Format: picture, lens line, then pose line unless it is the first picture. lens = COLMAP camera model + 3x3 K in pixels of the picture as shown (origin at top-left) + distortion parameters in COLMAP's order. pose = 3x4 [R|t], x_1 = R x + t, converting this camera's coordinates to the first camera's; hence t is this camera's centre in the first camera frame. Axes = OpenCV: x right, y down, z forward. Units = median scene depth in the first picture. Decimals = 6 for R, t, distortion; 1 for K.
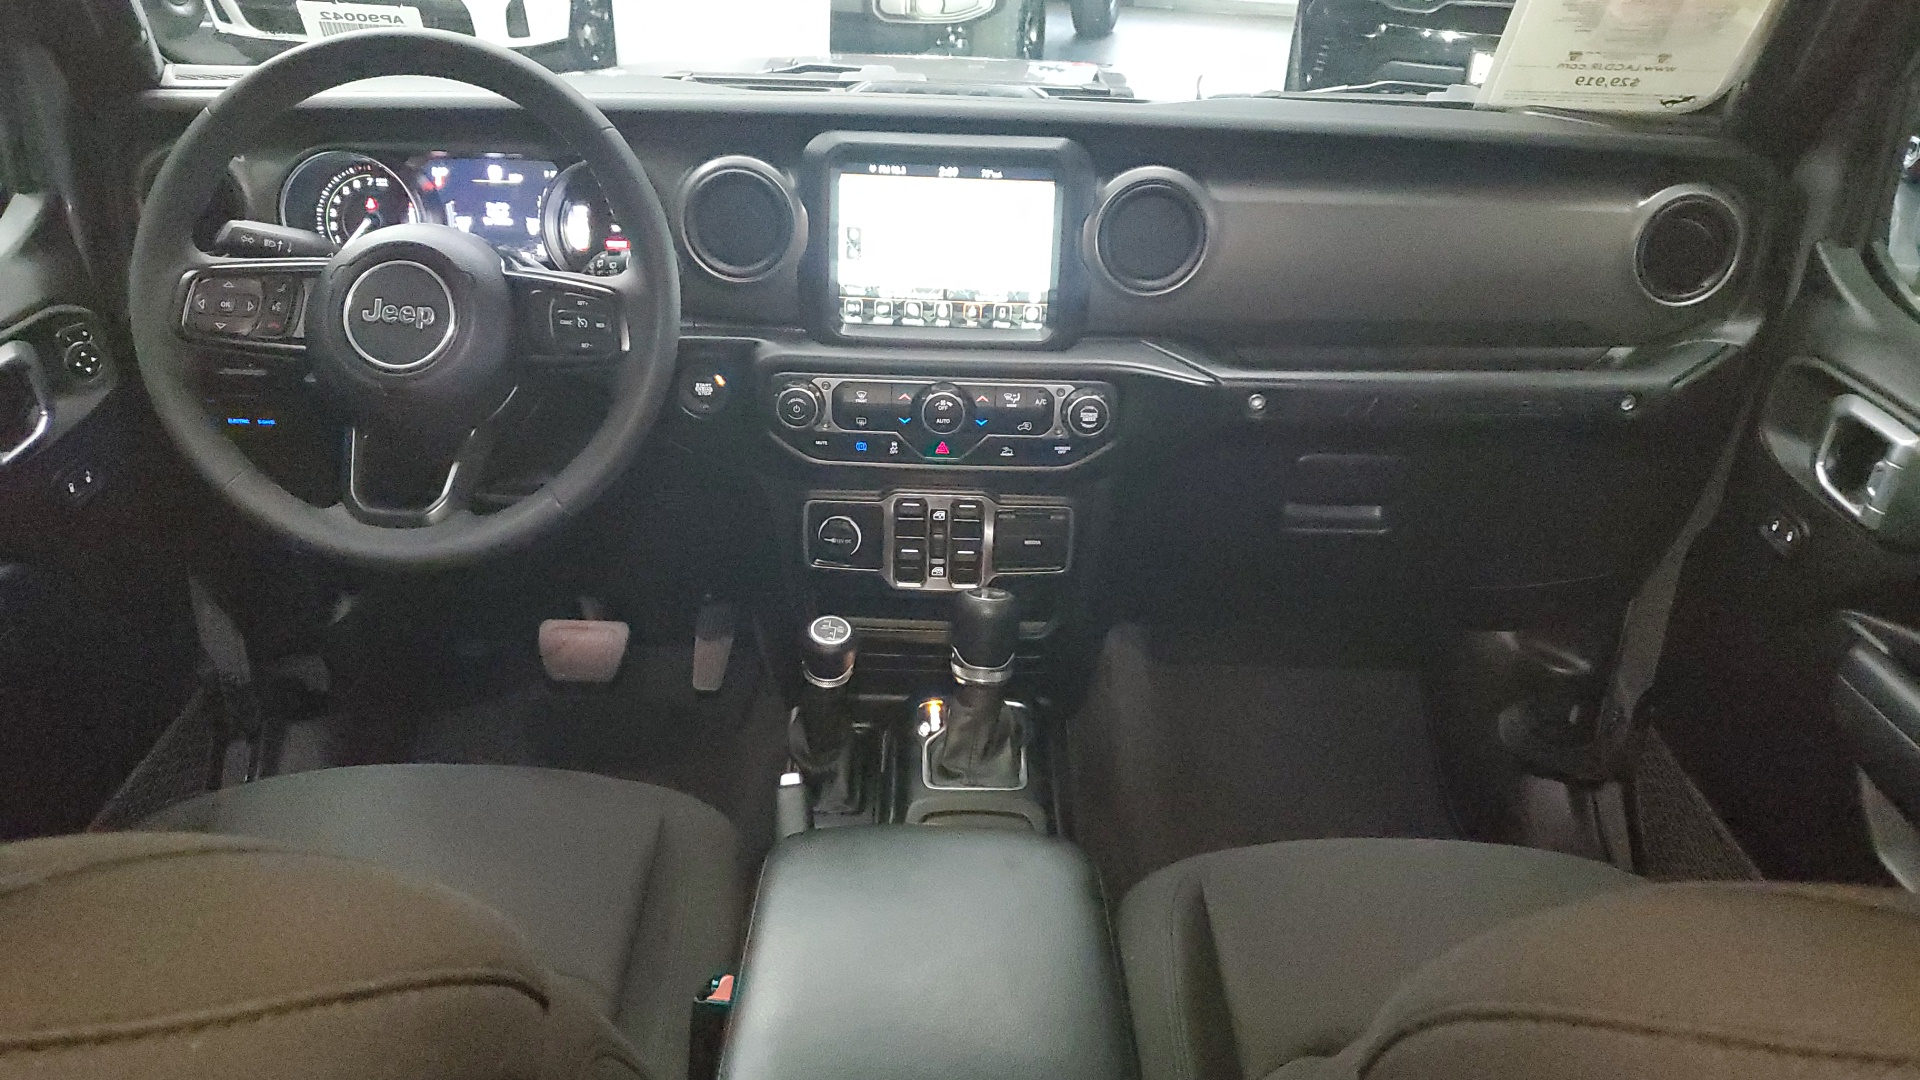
lens RADIAL K [[1478.6, 0, 939.6], [0, 1478.6, 542.7], [0, 0, 1]] dist [0.212687, -0.553144]
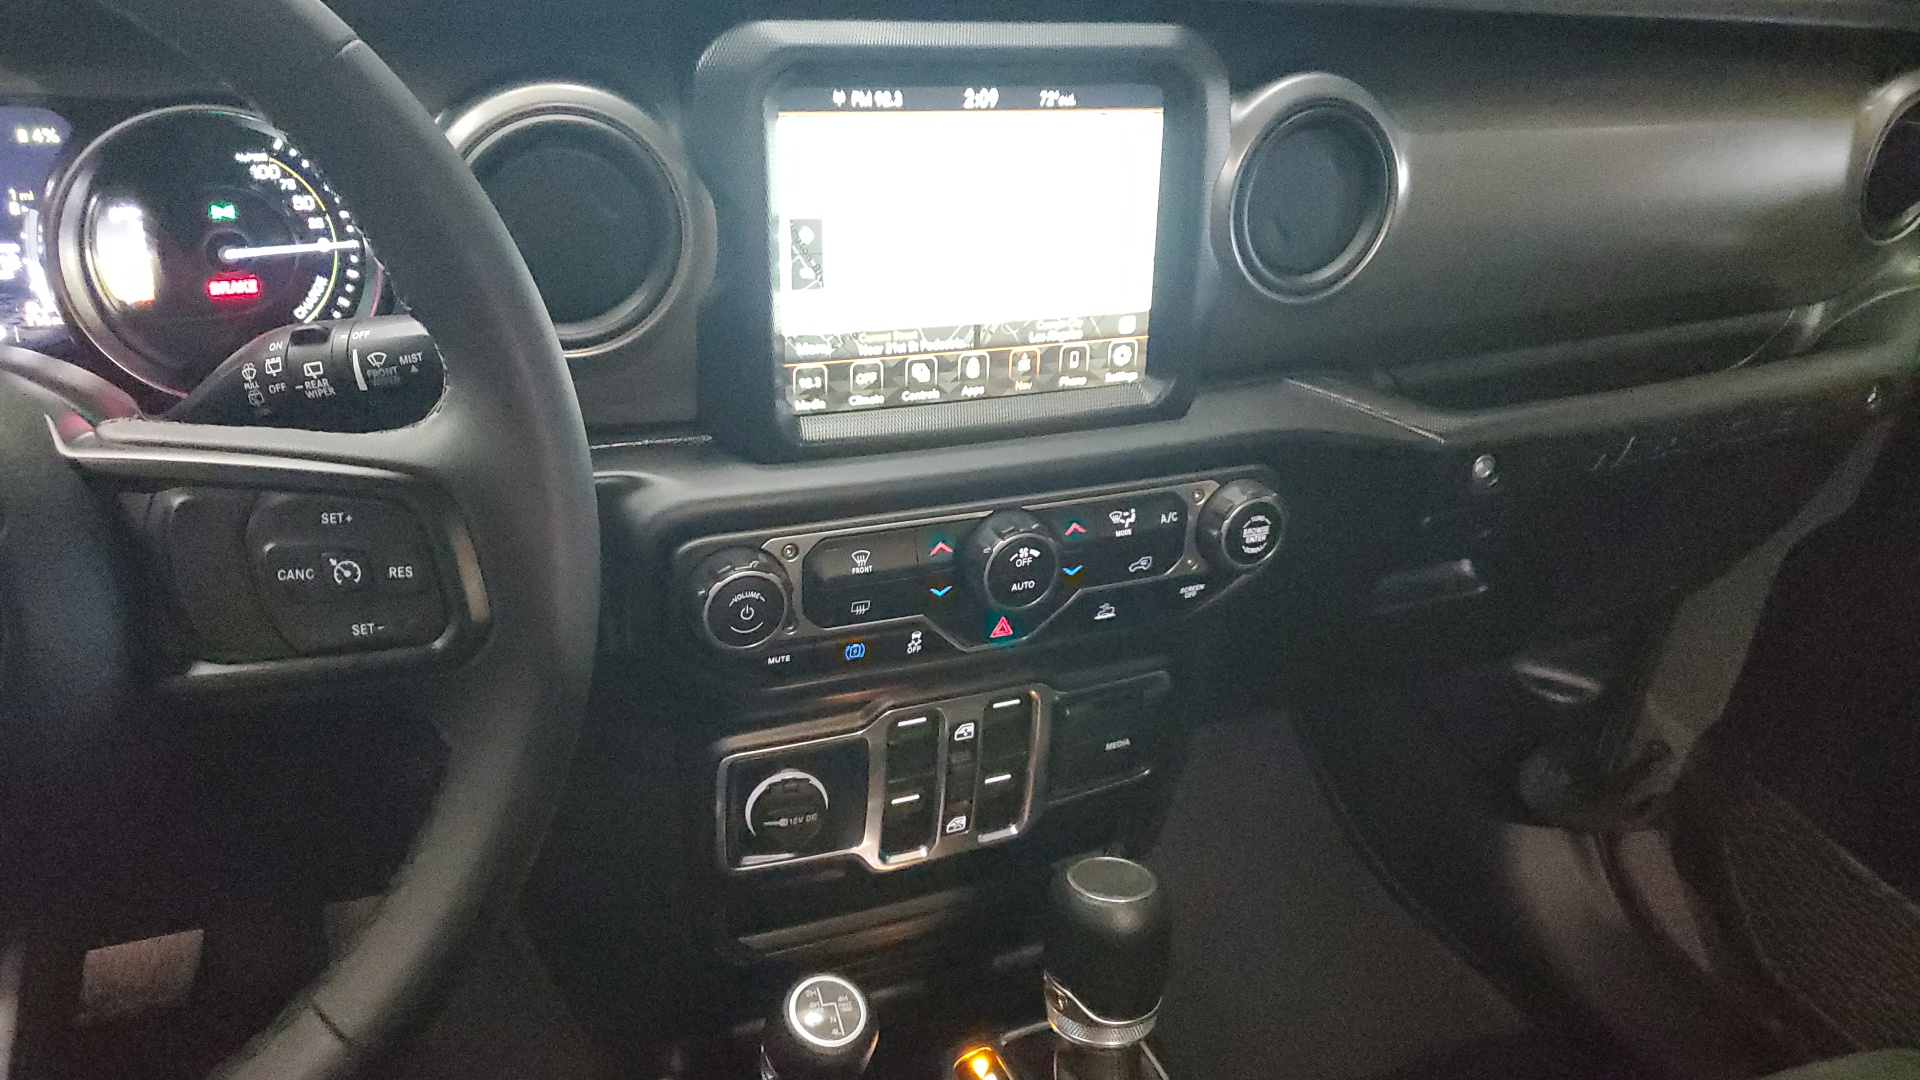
lens RADIAL K [[1480.1, 0, 935.7], [0, 1480.1, 528.7], [0, 0, 1]] dist [0.185821, -0.433499]
pose [[0.916332, -0.149508, 0.371460, -0.210478], [0.122553, 0.987877, 0.095290, -0.151818], [-0.381204, -0.041794, 0.923546, 0.524586]]
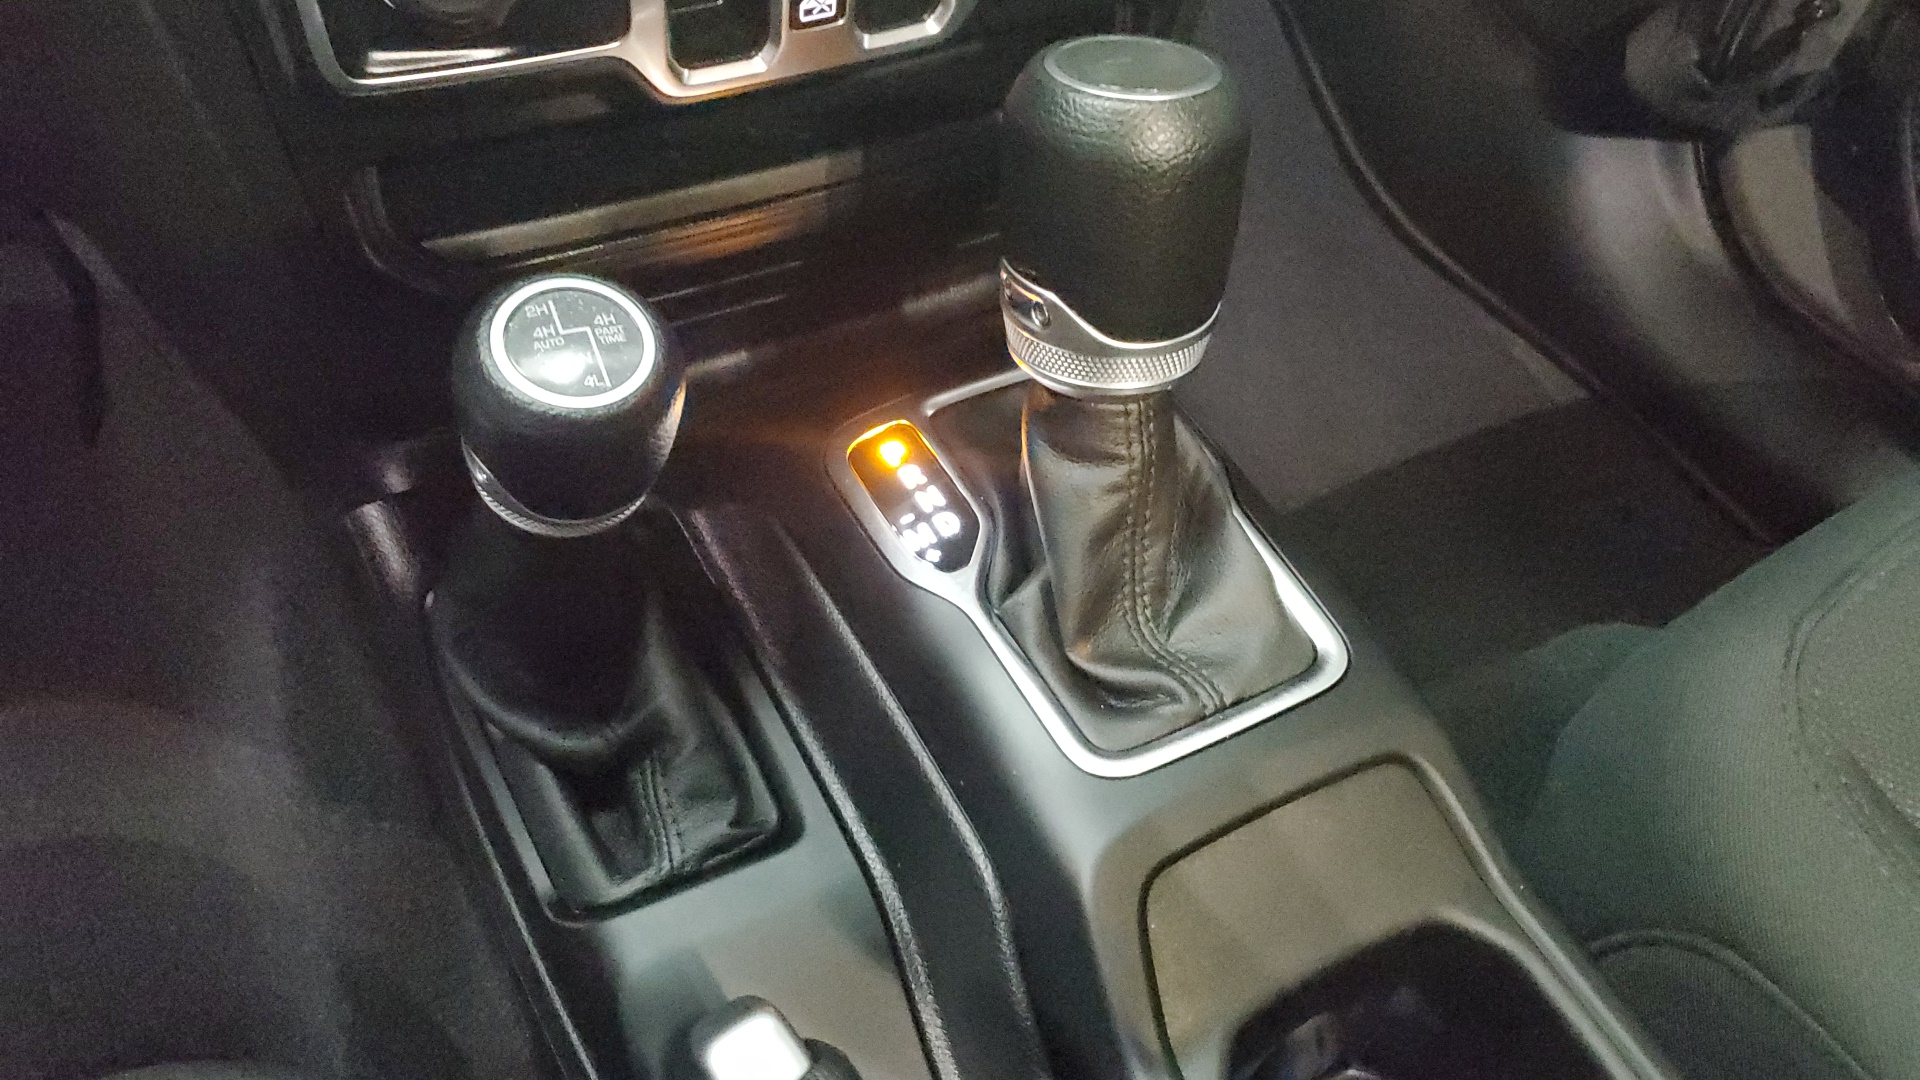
lens RADIAL K [[1509.8, 0, 960.0], [0, 1509.8, 540.0], [0, 0, 1]] dist [0.005860, -0.000688]
pose [[0.875756, -0.326557, 0.355545, -0.122404], [0.149443, 0.883701, 0.443552, -0.018055], [-0.459041, -0.335309, 0.822708, 0.756010]]
